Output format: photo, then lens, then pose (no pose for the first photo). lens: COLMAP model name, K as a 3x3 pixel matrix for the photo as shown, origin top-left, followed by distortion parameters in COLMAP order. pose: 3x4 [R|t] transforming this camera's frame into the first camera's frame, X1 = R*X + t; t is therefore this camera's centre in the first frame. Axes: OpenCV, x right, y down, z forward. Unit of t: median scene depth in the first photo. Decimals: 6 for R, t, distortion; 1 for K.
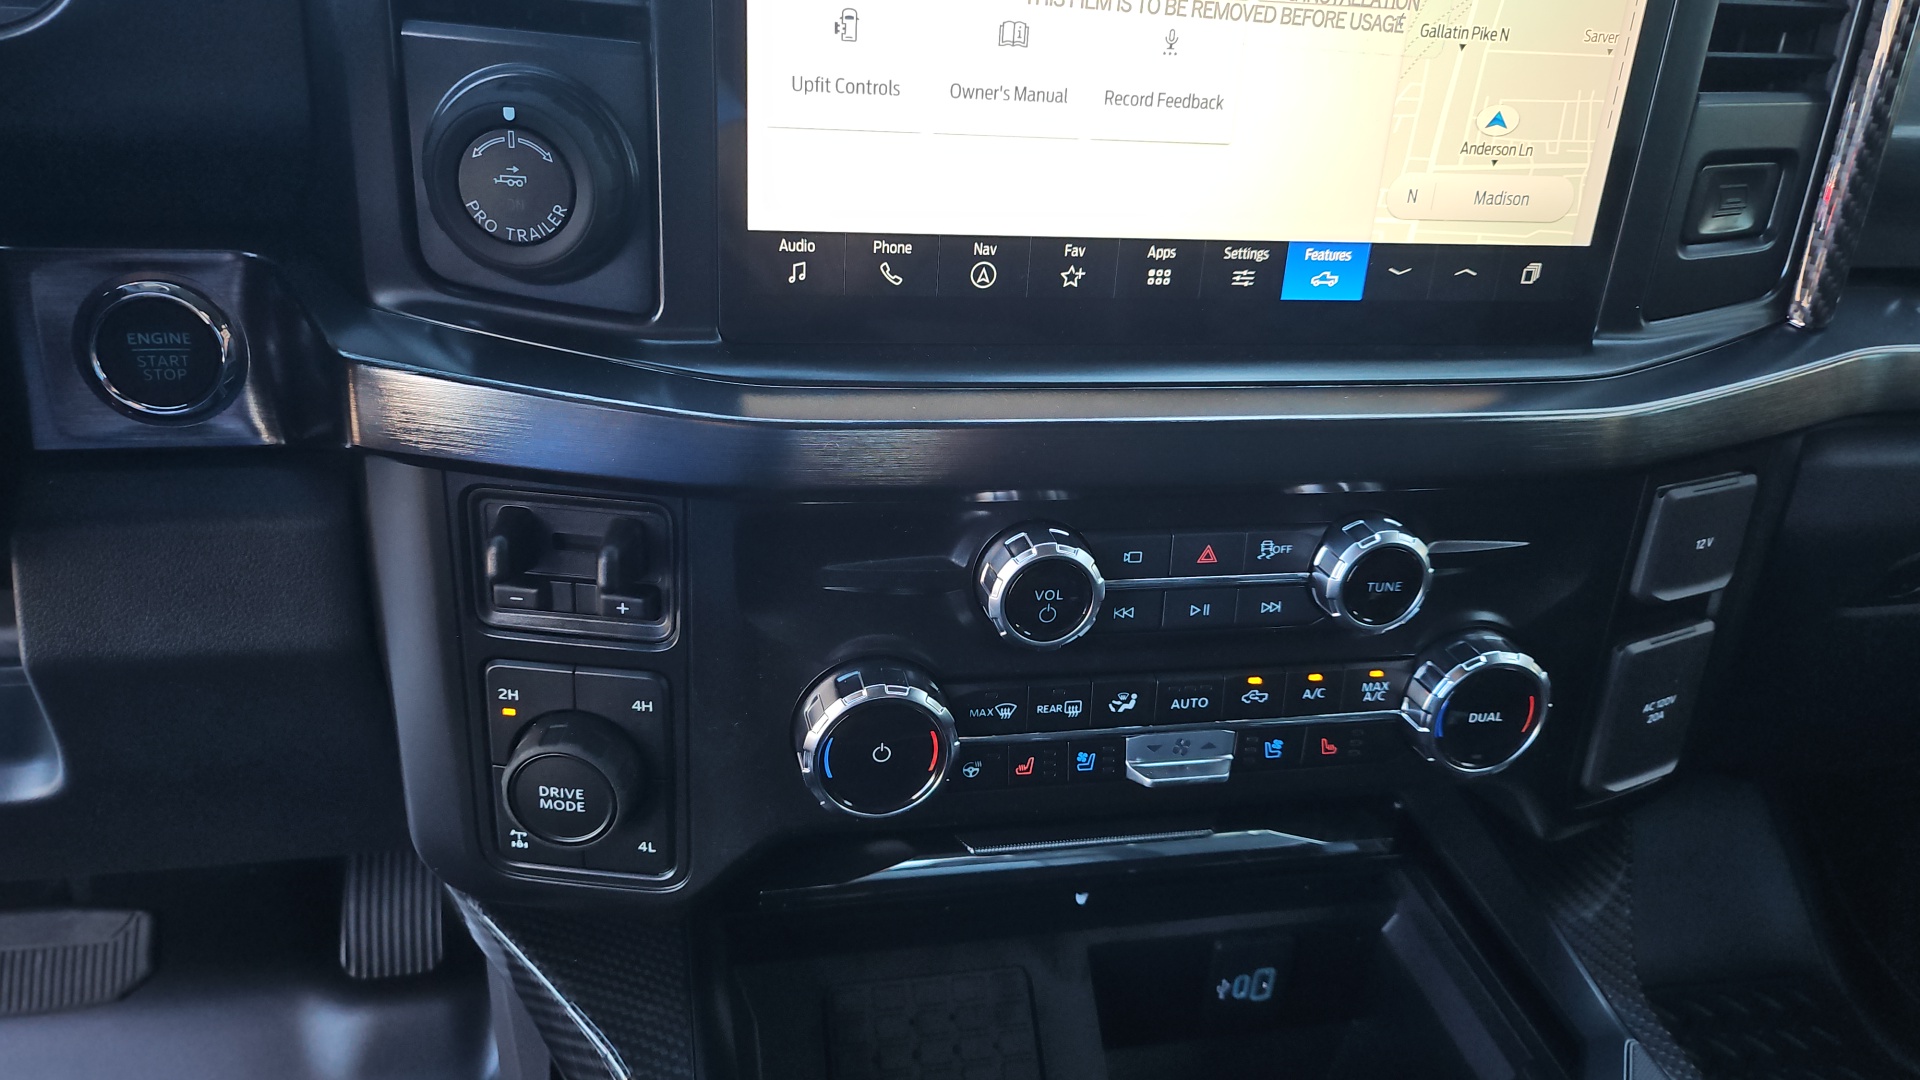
lens RADIAL K [[1392.9, 0, 952.0], [0, 1392.9, 539.8], [0, 0, 1]] dist [0.028587, -0.002801]
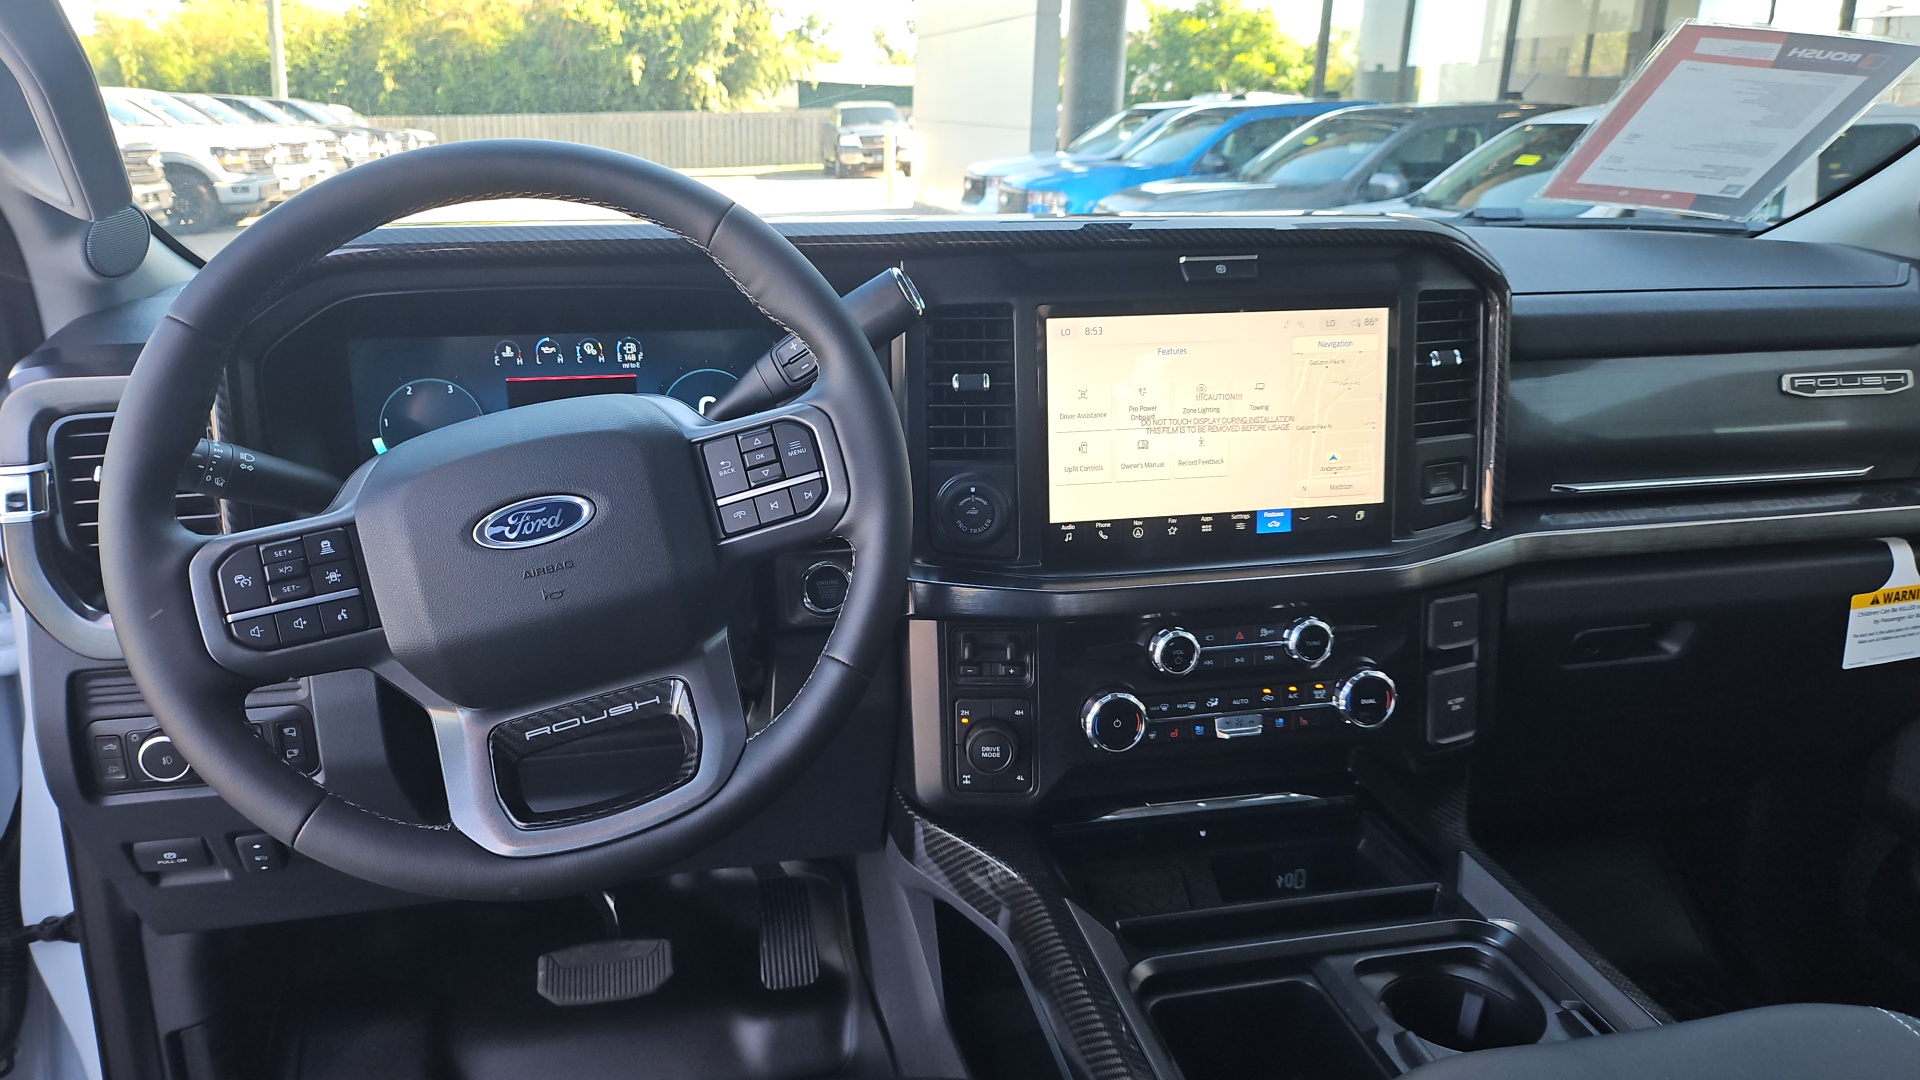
lens RADIAL K [[1392.9, 0, 952.0], [0, 1392.9, 539.8], [0, 0, 1]] dist [0.028587, -0.002801]
pose [[0.996107, -0.084053, -0.026575, -0.239892], [0.076334, 0.973204, -0.216904, 0.336354], [0.044095, 0.214031, 0.975831, -1.444166]]
